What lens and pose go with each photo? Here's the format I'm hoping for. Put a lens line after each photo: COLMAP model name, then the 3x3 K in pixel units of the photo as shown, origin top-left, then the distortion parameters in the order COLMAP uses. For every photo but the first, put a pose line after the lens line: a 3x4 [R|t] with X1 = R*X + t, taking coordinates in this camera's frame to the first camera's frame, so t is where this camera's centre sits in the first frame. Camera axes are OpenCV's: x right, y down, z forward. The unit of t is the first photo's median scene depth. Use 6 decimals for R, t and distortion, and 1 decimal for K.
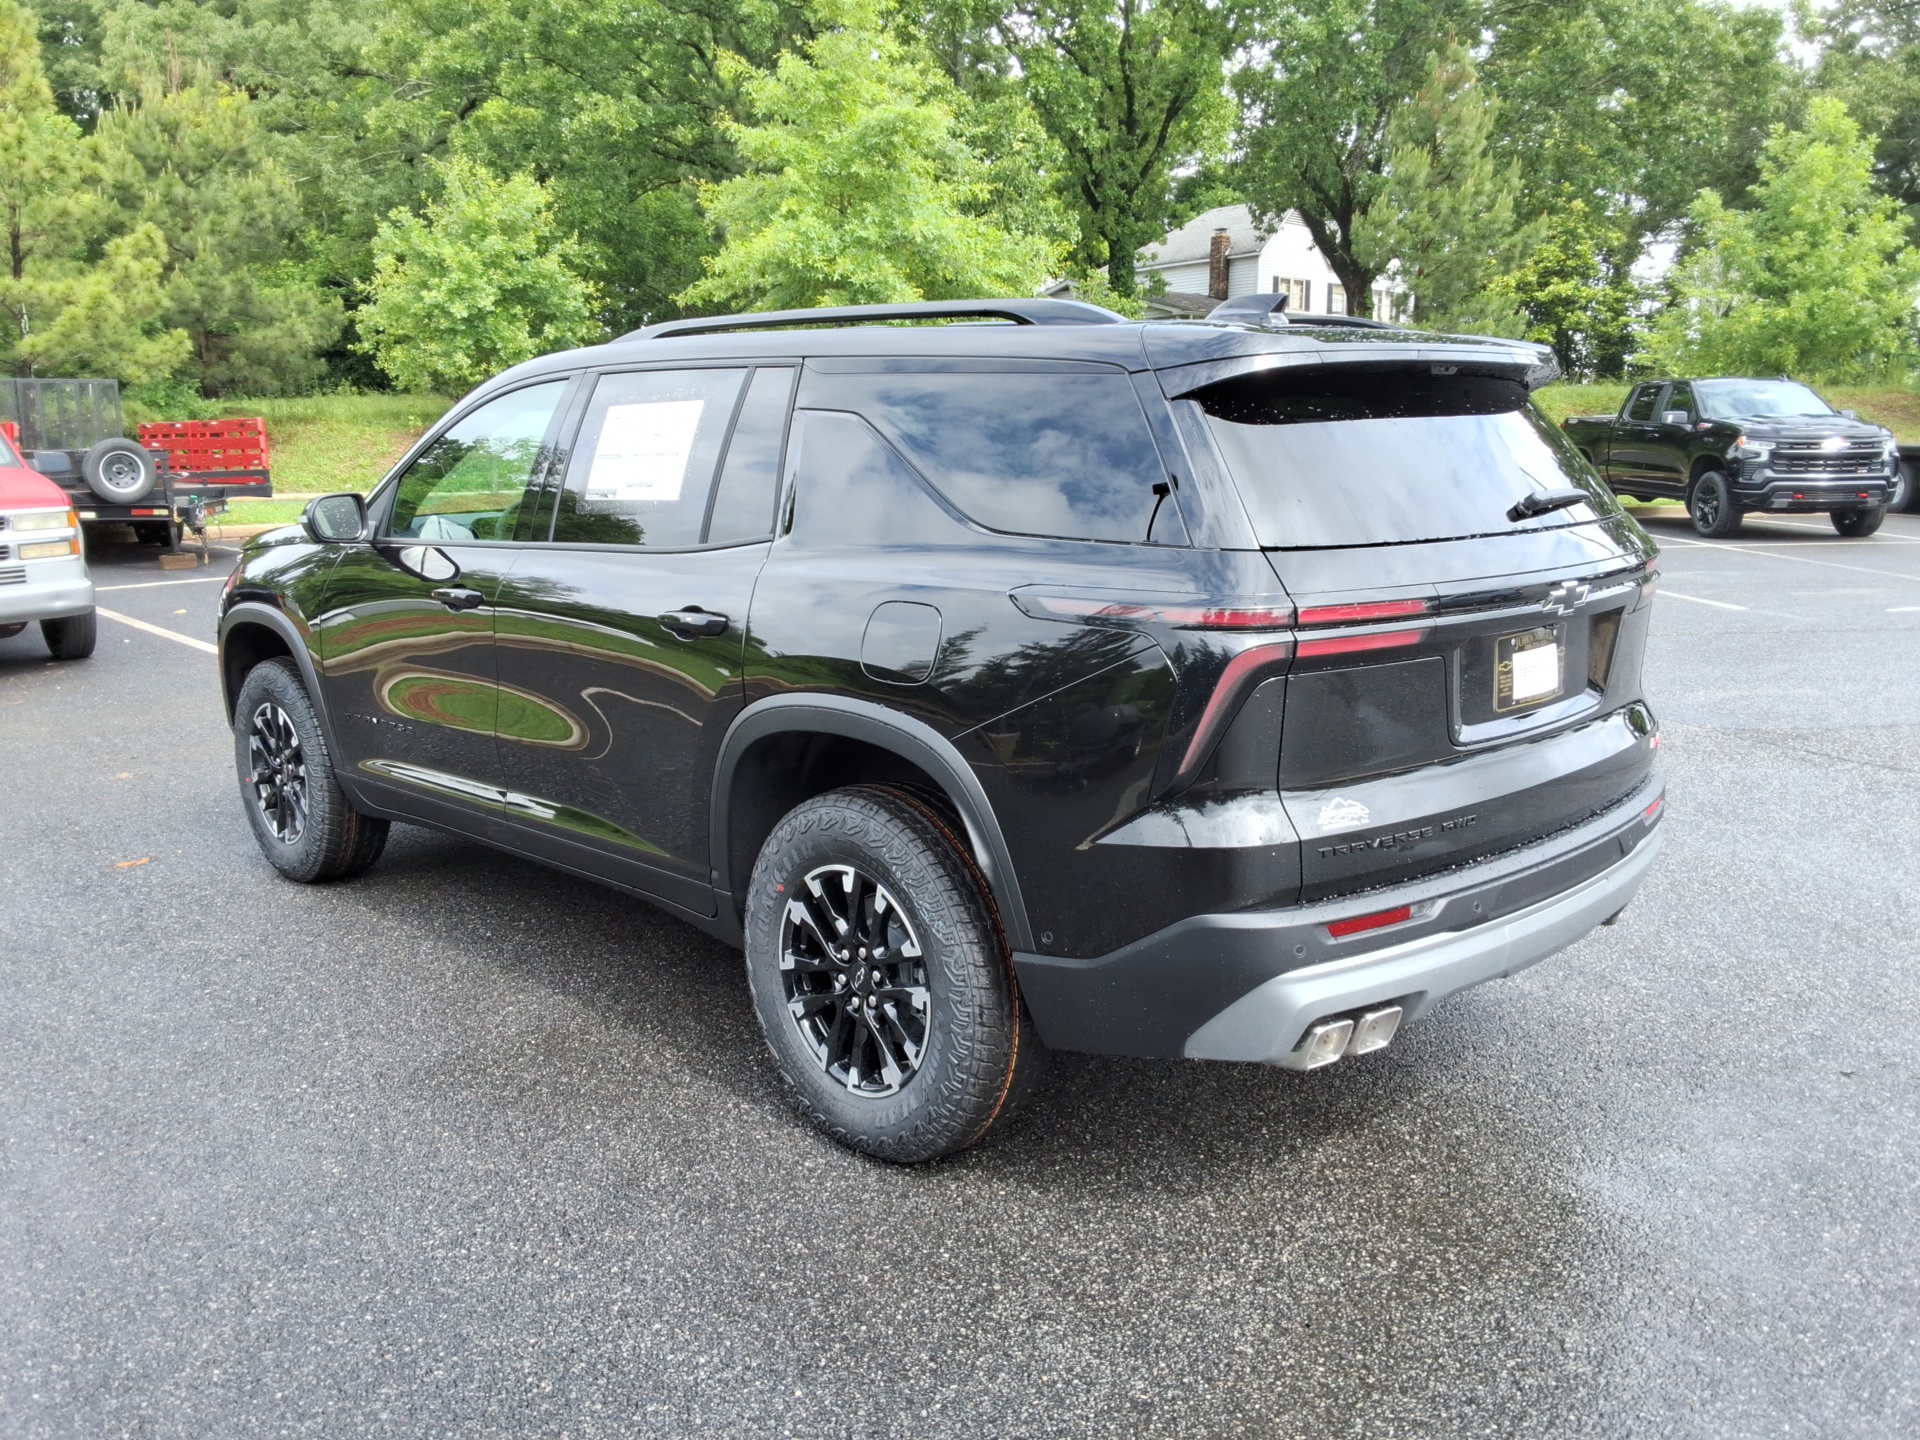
lens RADIAL K [[1558.8, 0, 960.0], [0, 1558.8, 720.0], [0, 0, 1]] dist [0.106338, -0.164051]
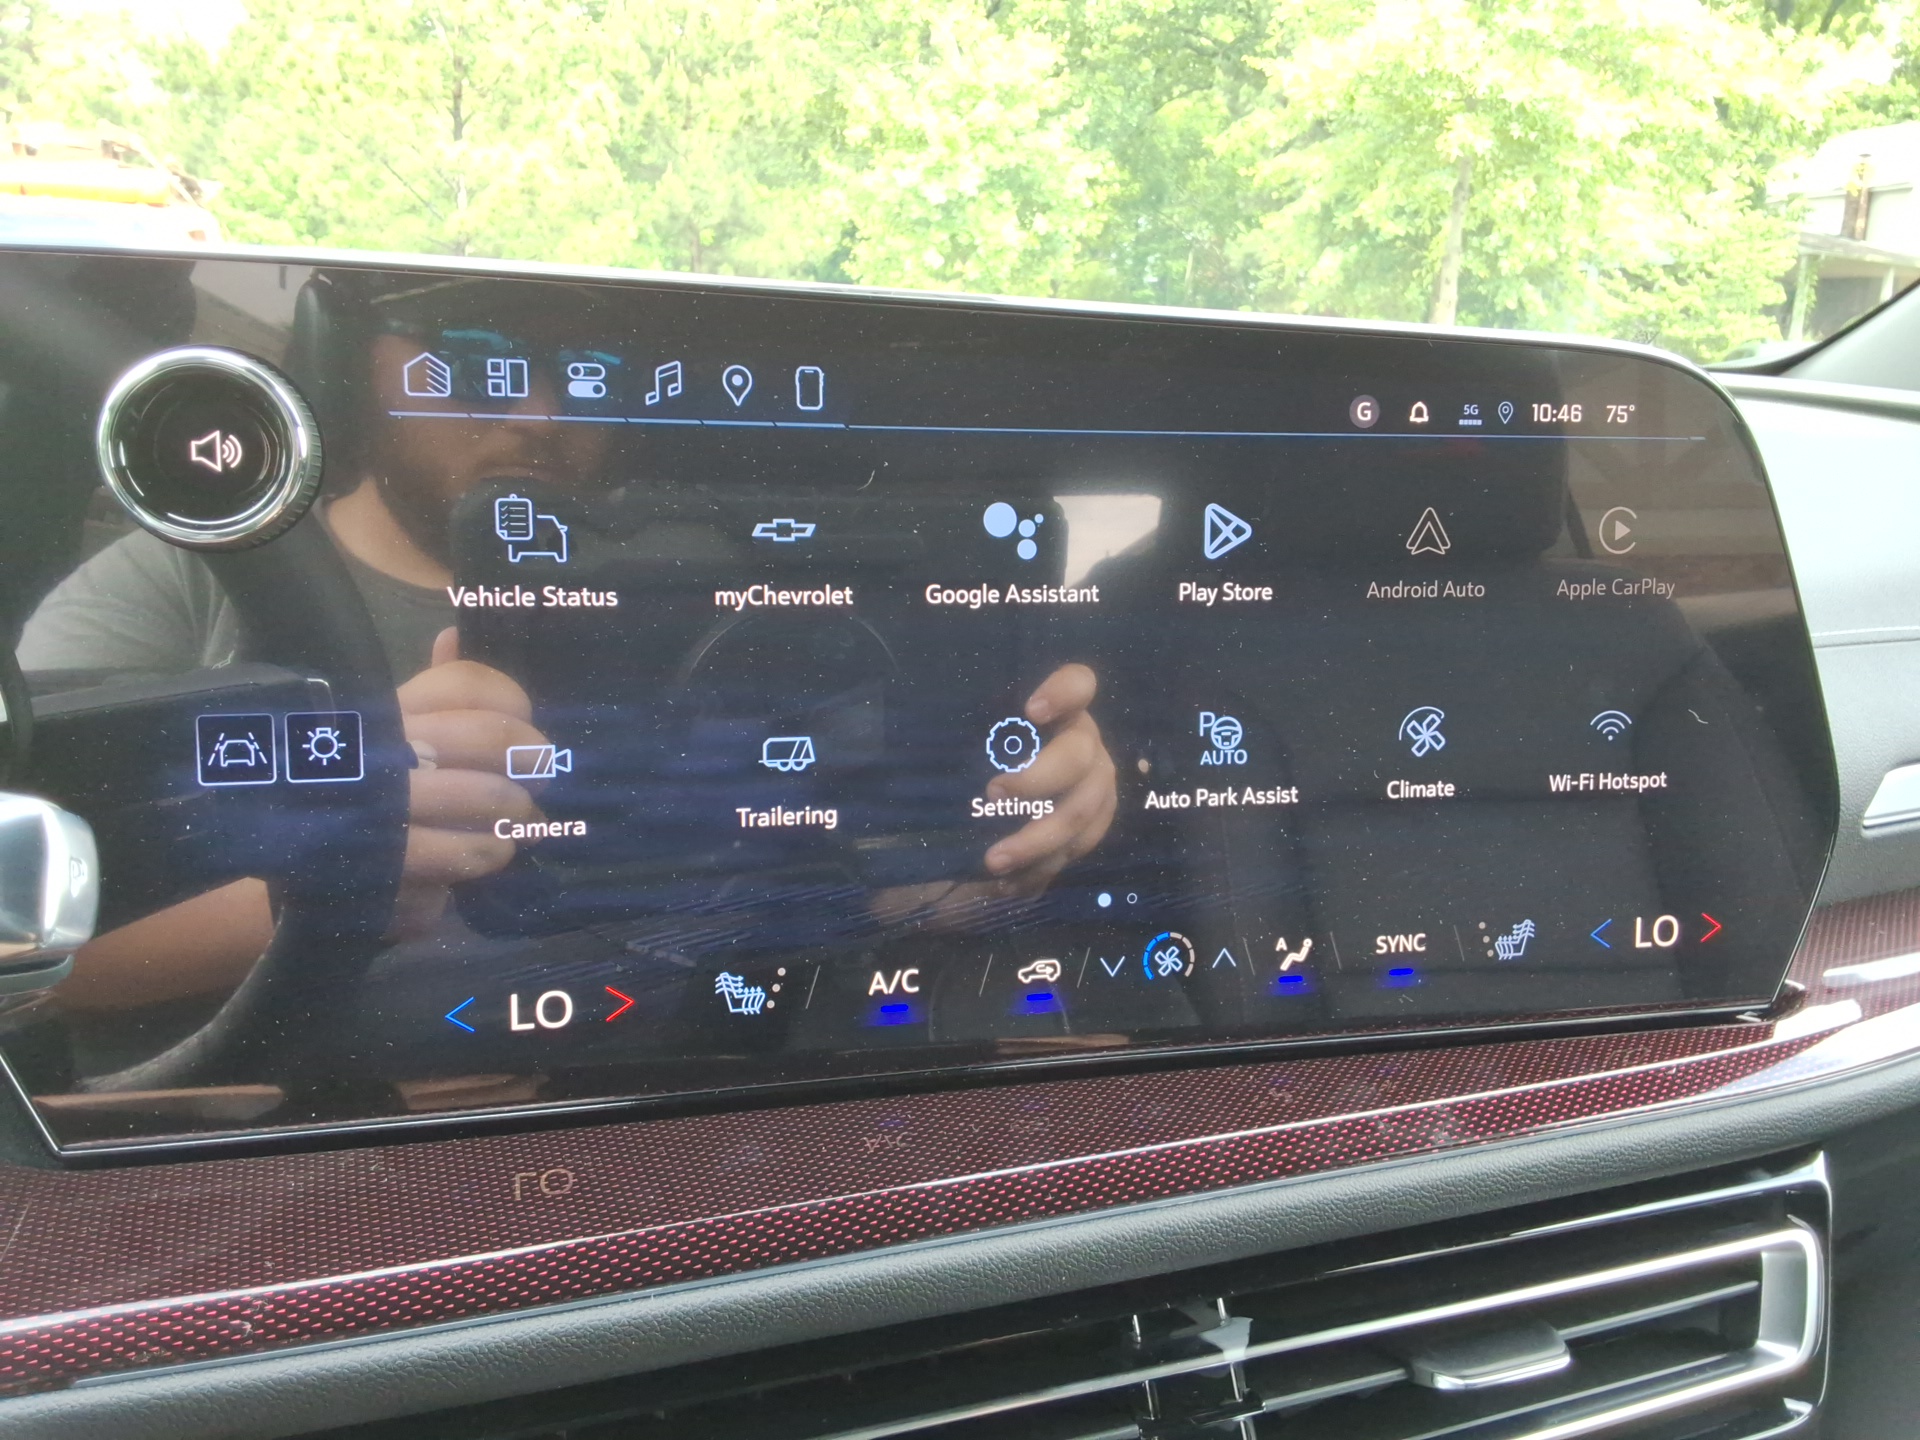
lens RADIAL K [[1555.6, 0, 975.9], [0, 1555.6, 697.1], [0, 0, 1]] dist [0.135638, -0.230815]
pose [[0.955531, 0.103034, -0.276304, -0.047054], [-0.099125, 0.994678, 0.028114, -0.027779], [0.277730, 0.000525, 0.960659, 0.224792]]
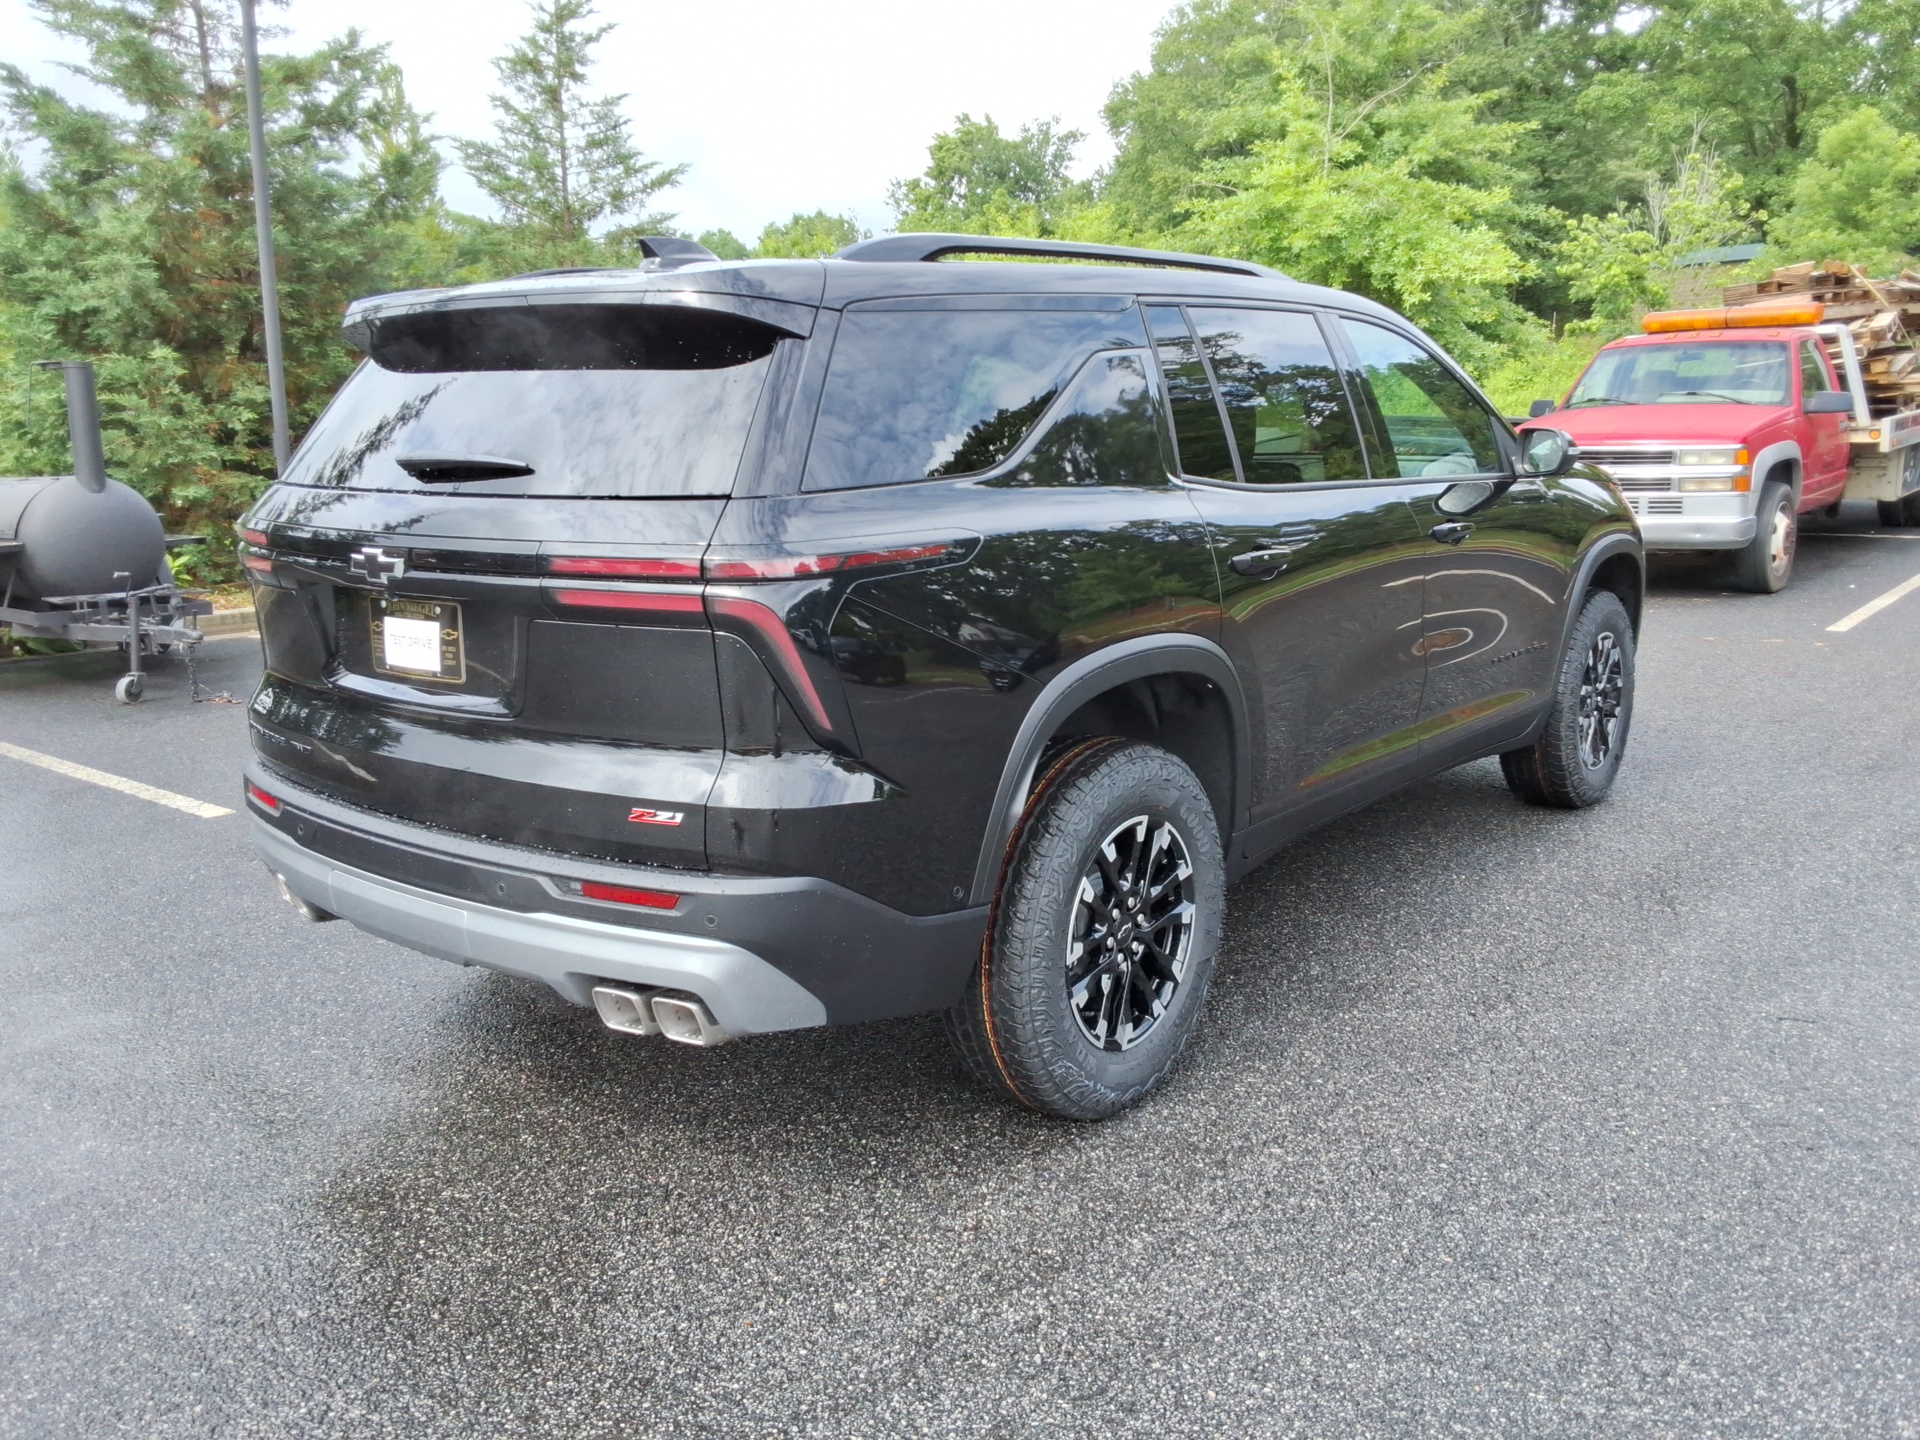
lens RADIAL K [[1536.3, 0, 964.9], [0, 1536.3, 726.7], [0, 0, 1]] dist [0.076615, -0.097234]
pose [[0.124112, 0.214344, -0.968841, 0.183419], [-0.168660, 0.966739, 0.192273, -0.030247], [0.977829, 0.139541, 0.156135, 0.166090]]
